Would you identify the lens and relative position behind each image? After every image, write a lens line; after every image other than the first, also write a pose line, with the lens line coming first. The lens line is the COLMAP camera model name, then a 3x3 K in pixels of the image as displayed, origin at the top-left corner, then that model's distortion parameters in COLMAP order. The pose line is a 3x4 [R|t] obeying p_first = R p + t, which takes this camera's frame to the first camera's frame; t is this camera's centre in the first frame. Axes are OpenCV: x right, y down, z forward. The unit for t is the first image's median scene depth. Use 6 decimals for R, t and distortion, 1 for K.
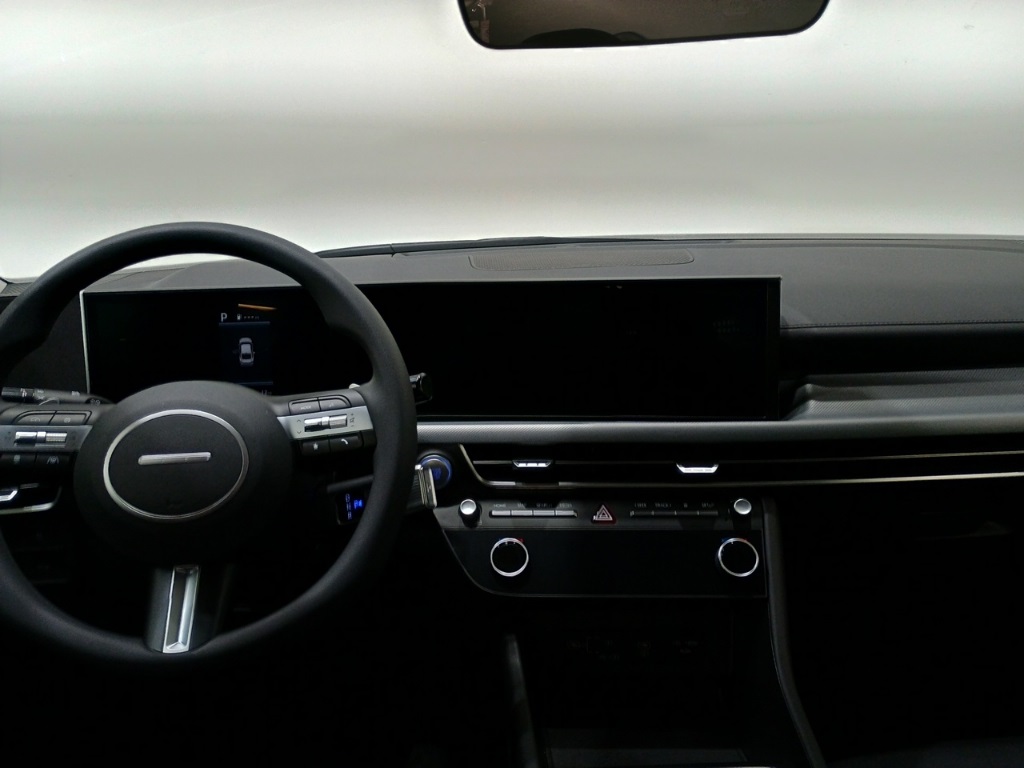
lens RADIAL K [[861.9, 0, 504.5], [0, 861.9, 375.9], [0, 0, 1]] dist [0.049650, -0.056437]
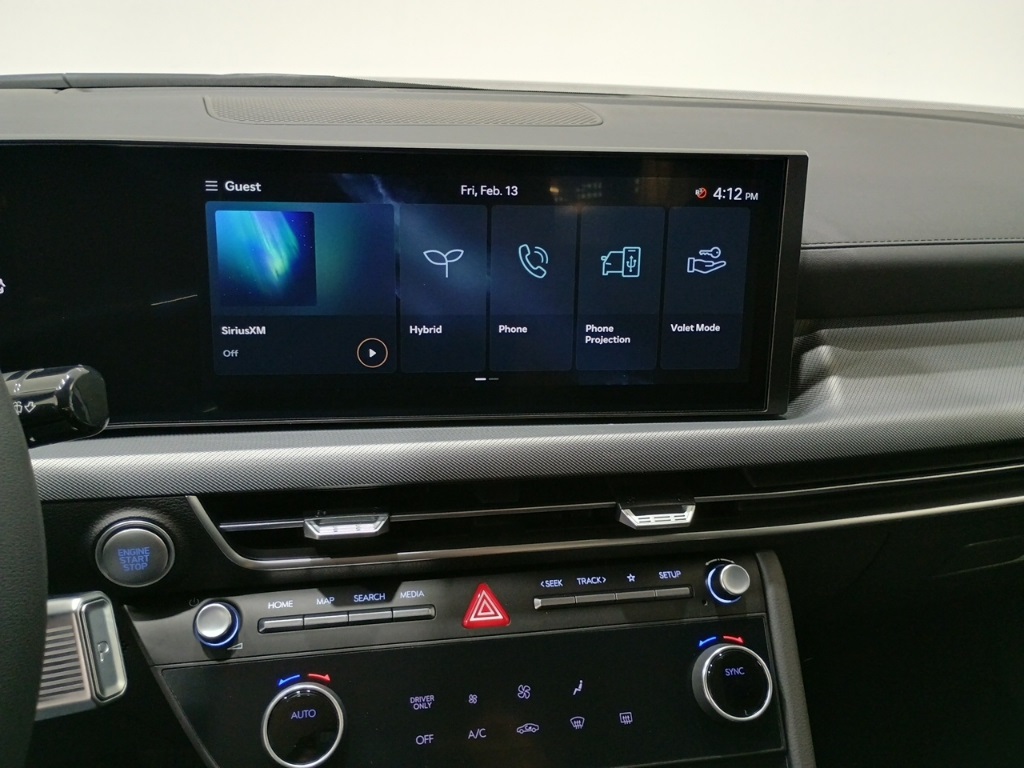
lens RADIAL K [[861.9, 0, 493.2], [0, 861.9, 366.1], [0, 0, 1]] dist [0.049650, -0.056437]
pose [[0.968573, -0.030598, 0.246840, -0.005359], [-0.002654, 0.991077, 0.133267, -0.055119], [-0.248715, -0.129734, 0.959849, 0.514544]]
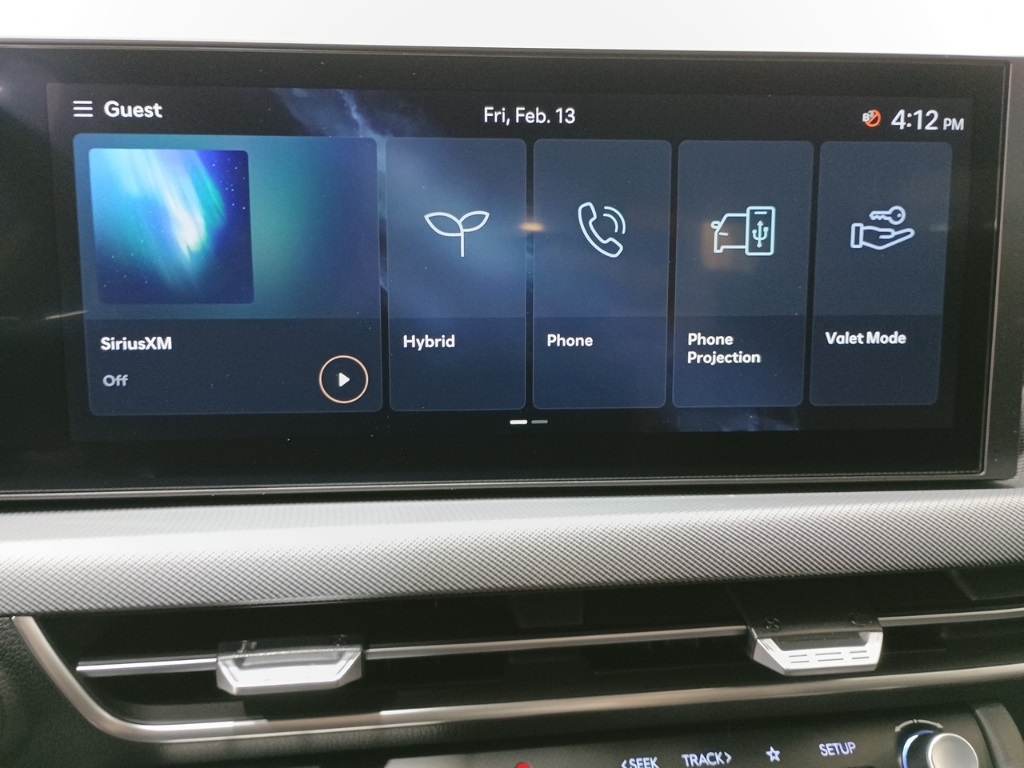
lens RADIAL K [[861.9, 0, 508.0], [0, 861.9, 387.0], [0, 0, 1]] dist [0.049650, -0.056437]
pose [[0.979221, -0.019029, 0.201904, 0.047923], [0.008971, 0.998678, 0.050614, -0.006266], [-0.202600, -0.047751, 0.978097, 0.704891]]
